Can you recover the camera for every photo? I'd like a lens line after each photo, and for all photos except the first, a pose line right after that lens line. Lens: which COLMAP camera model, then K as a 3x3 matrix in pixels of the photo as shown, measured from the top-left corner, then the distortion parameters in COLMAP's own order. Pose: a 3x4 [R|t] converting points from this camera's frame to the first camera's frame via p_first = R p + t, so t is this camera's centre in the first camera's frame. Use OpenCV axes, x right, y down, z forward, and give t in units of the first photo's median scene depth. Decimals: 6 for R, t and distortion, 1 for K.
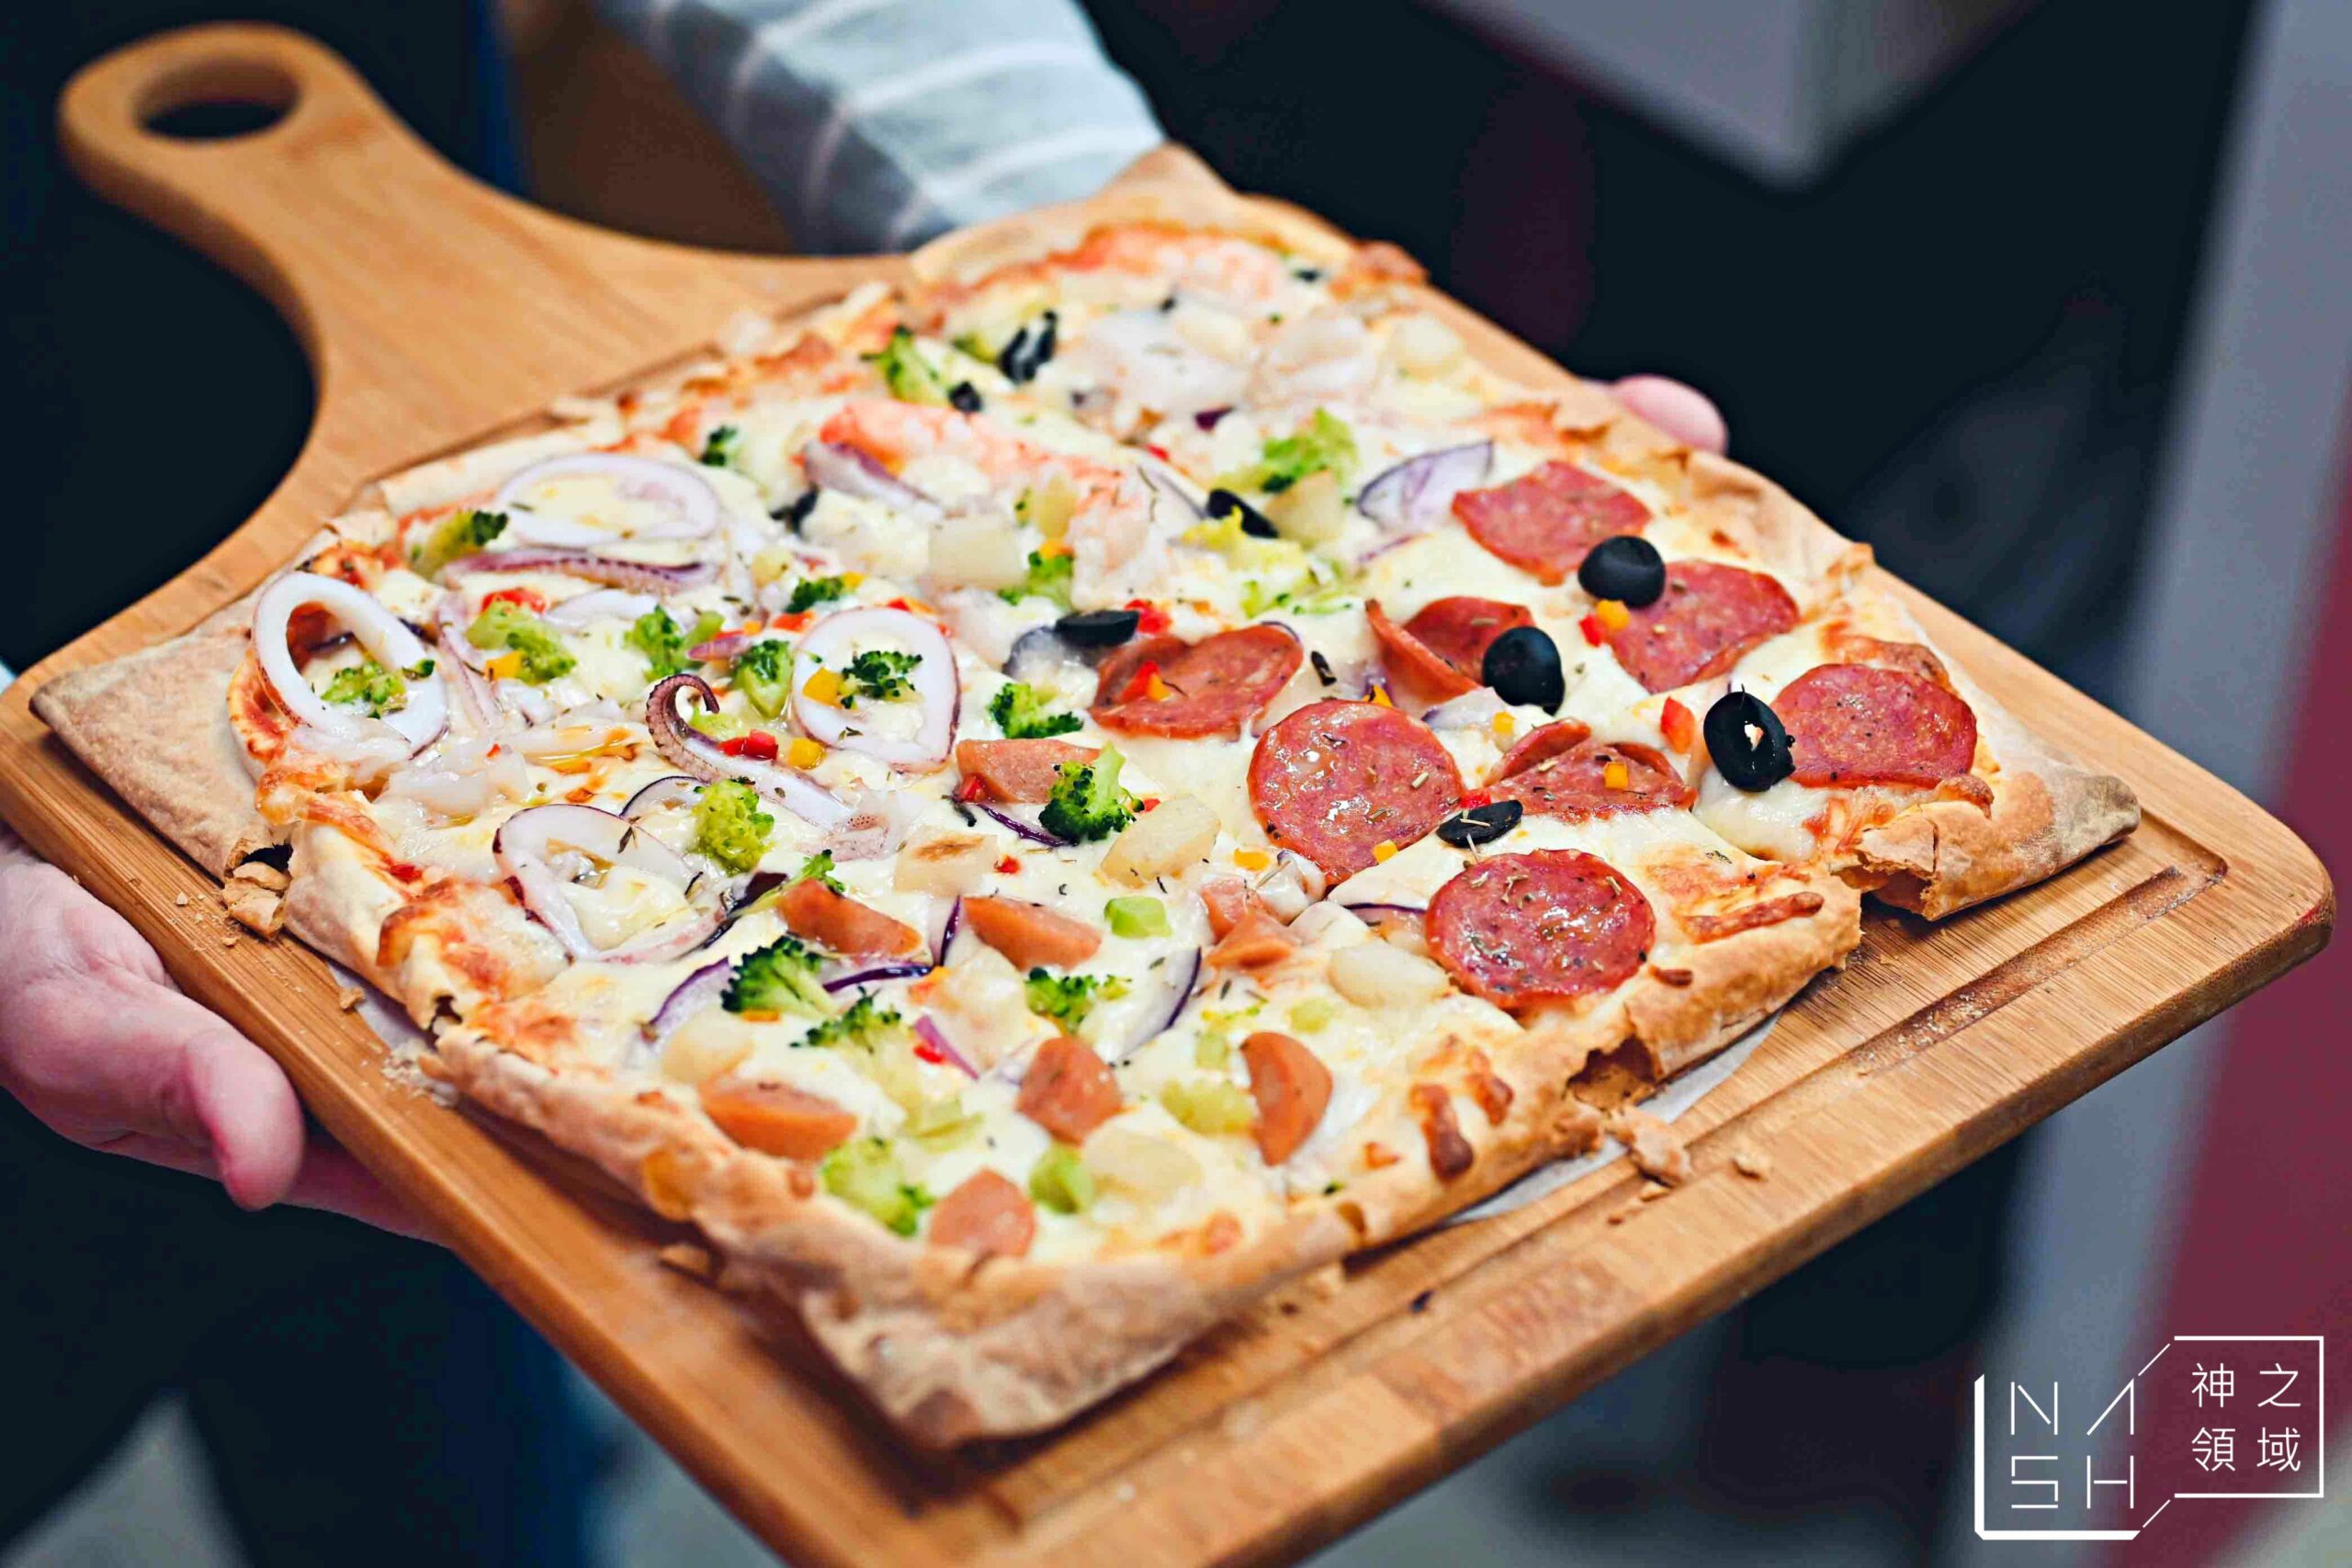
lens RADIAL K [[5186.9, 0, 1176.0], [0, 5186.9, 784.0], [0, 0, 1]] dist [0.021486, -0.649016]
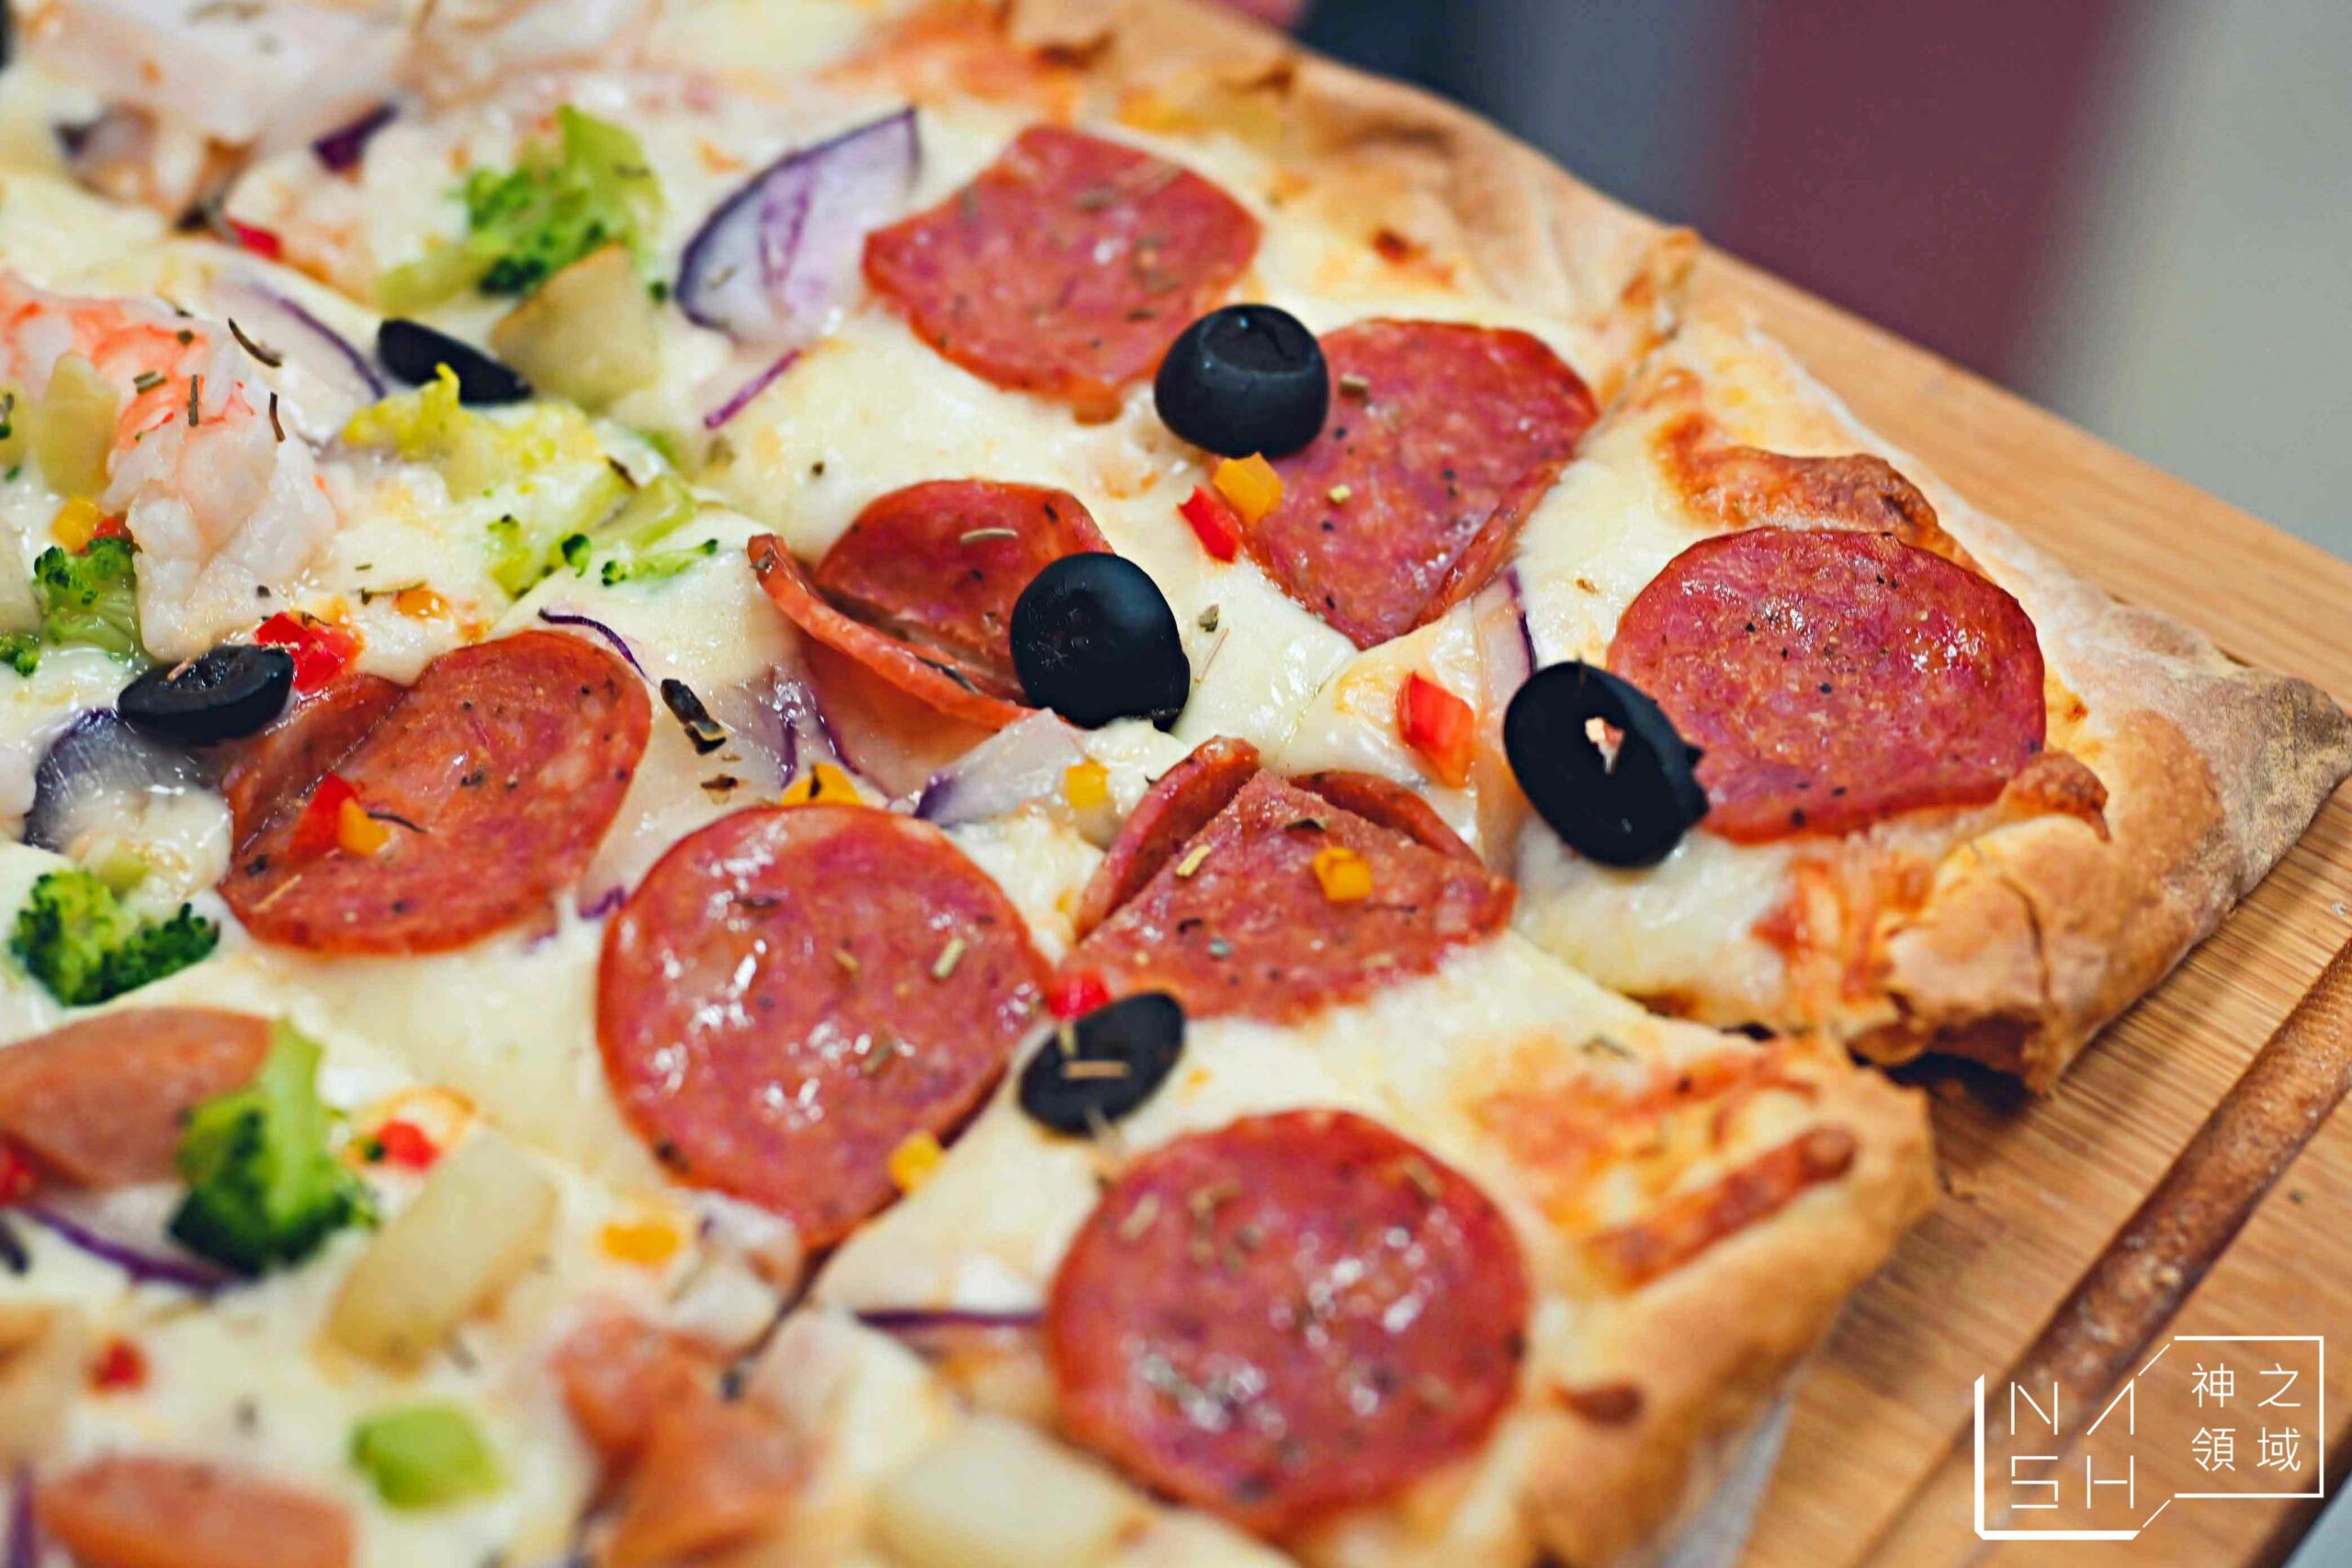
lens RADIAL K [[5186.9, 0, 1176.0], [0, 5186.9, 784.0], [0, 0, 1]] dist [0.021486, -0.649016]
pose [[0.973527, -0.177982, 0.143417, 0.001815], [0.147512, 0.968504, 0.200598, -0.107739], [-0.174603, -0.174132, 0.969119, 0.531212]]
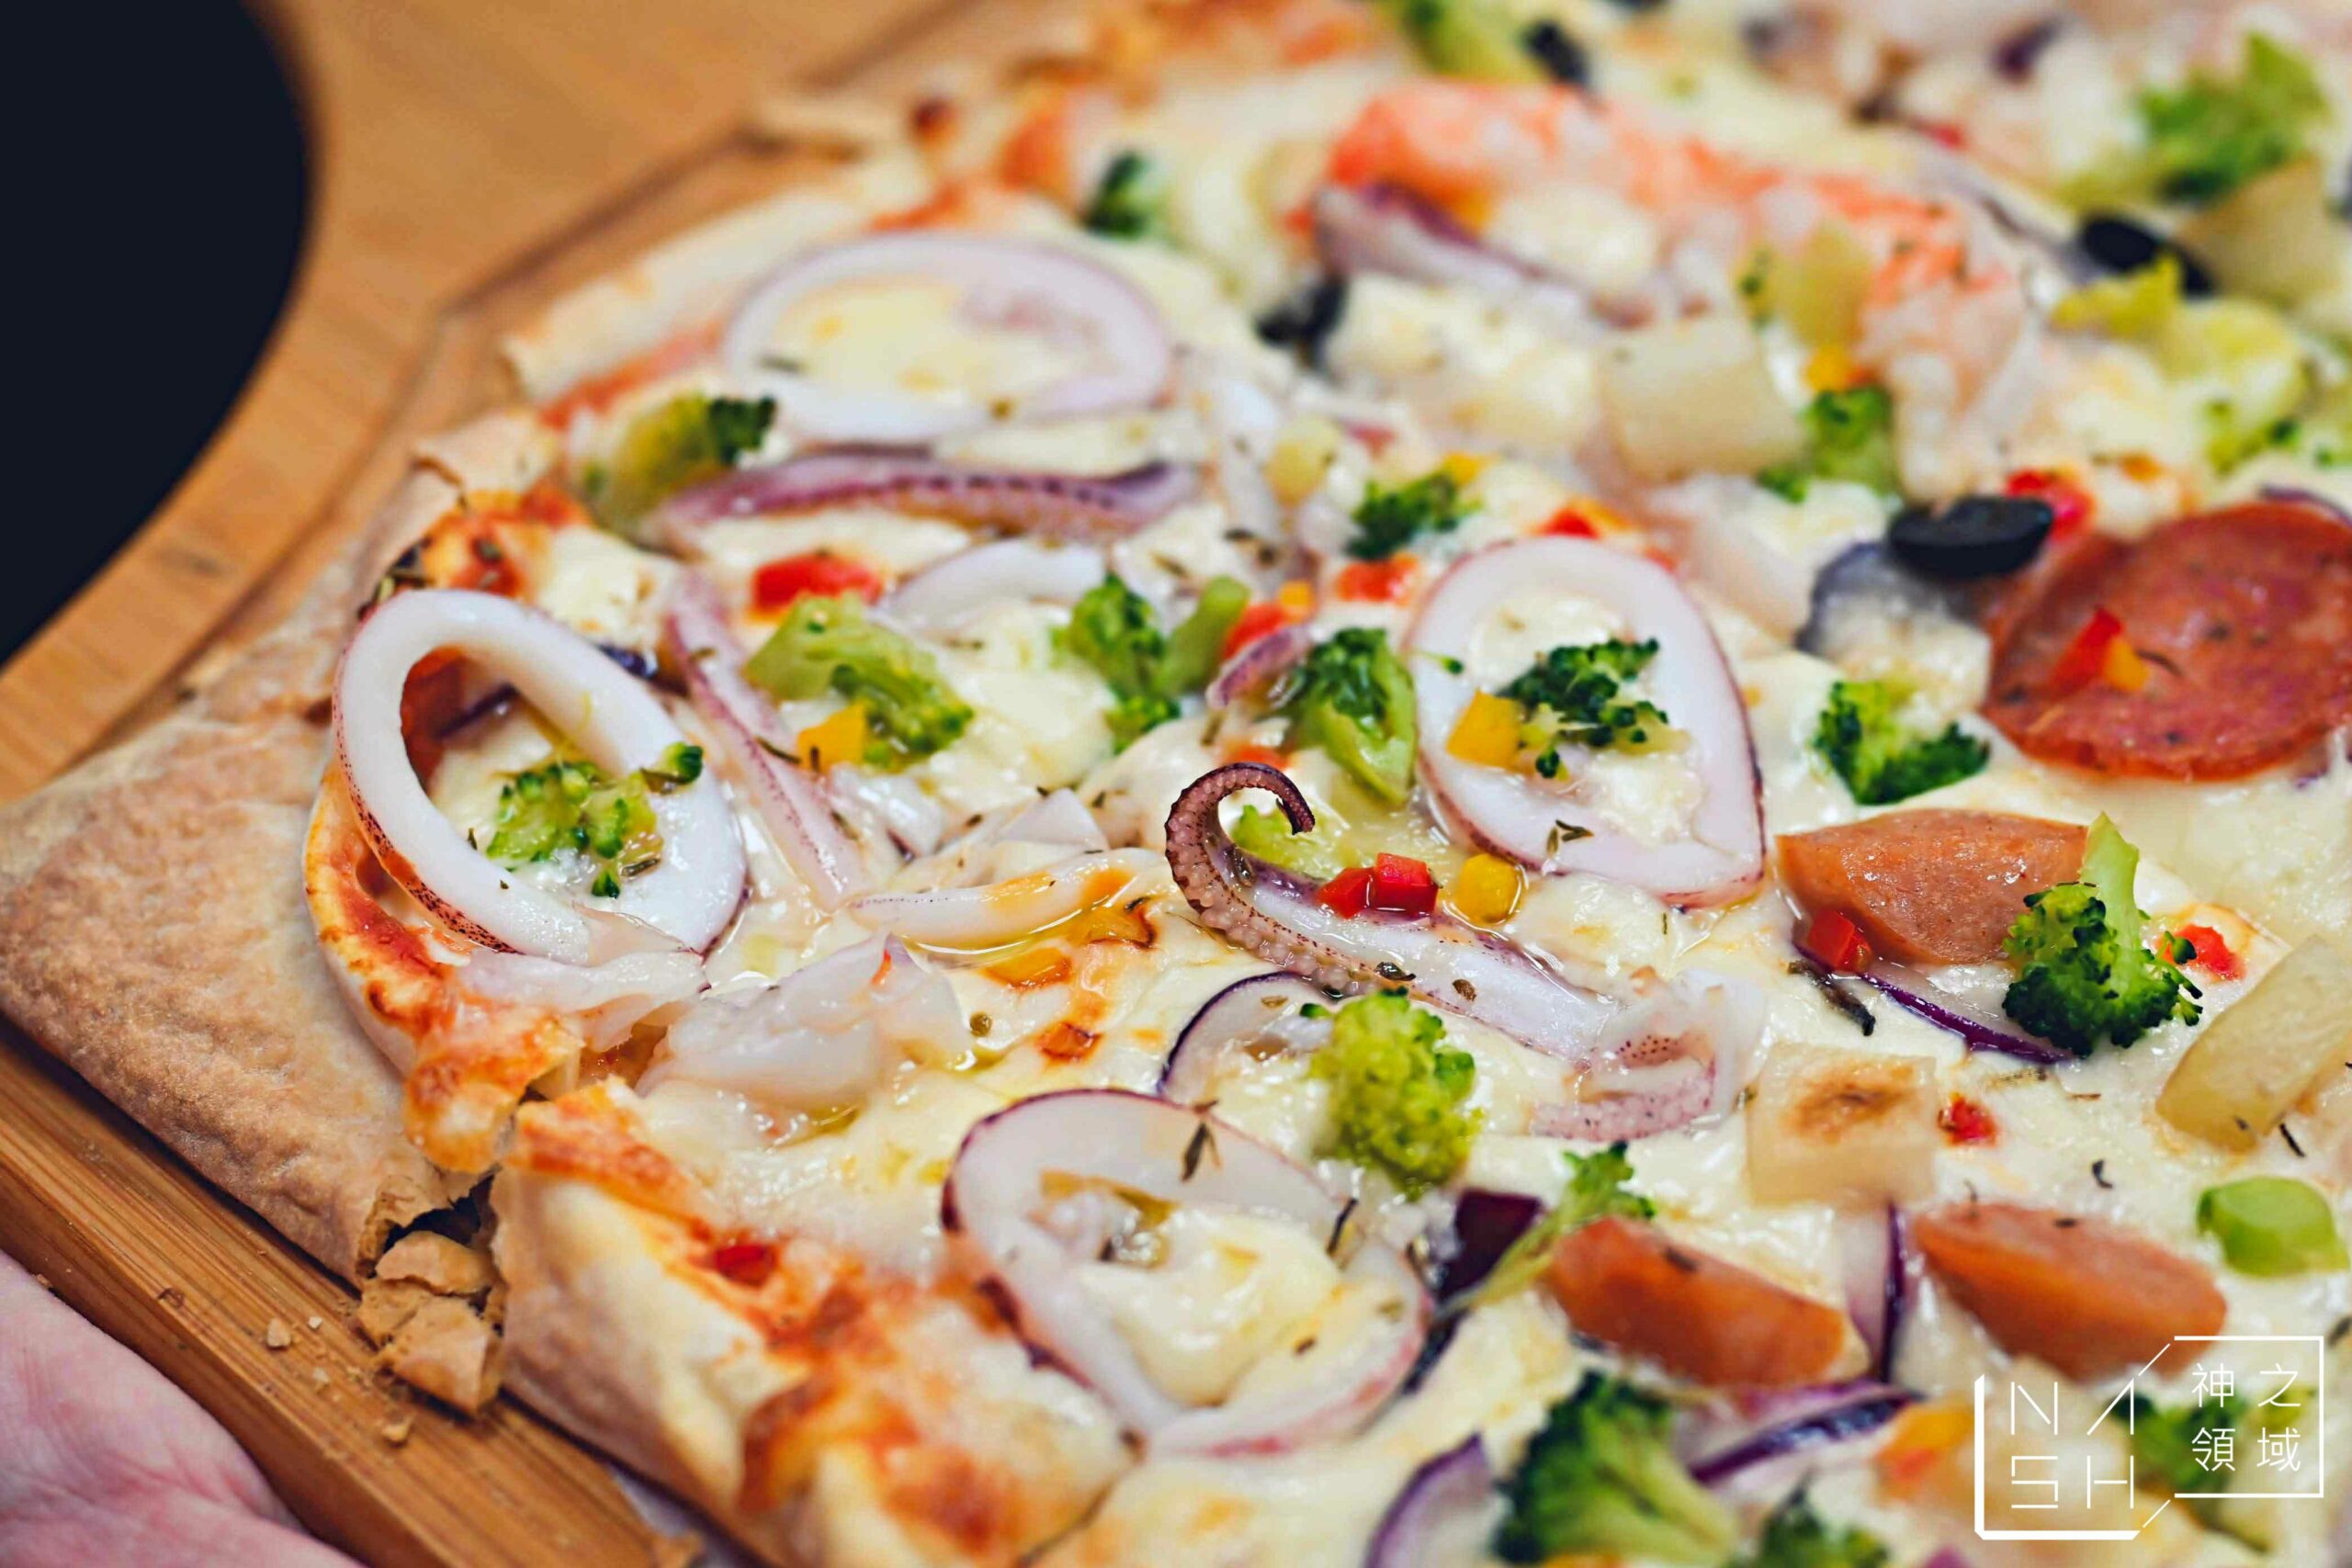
lens RADIAL K [[5186.9, 0, 1176.0], [0, 5186.9, 784.0], [0, 0, 1]] dist [0.021486, -0.649016]
pose [[0.993942, -0.093083, 0.058444, -0.127927], [0.082780, 0.983792, 0.159065, -0.096383], [-0.072303, -0.153264, 0.985537, 0.508399]]
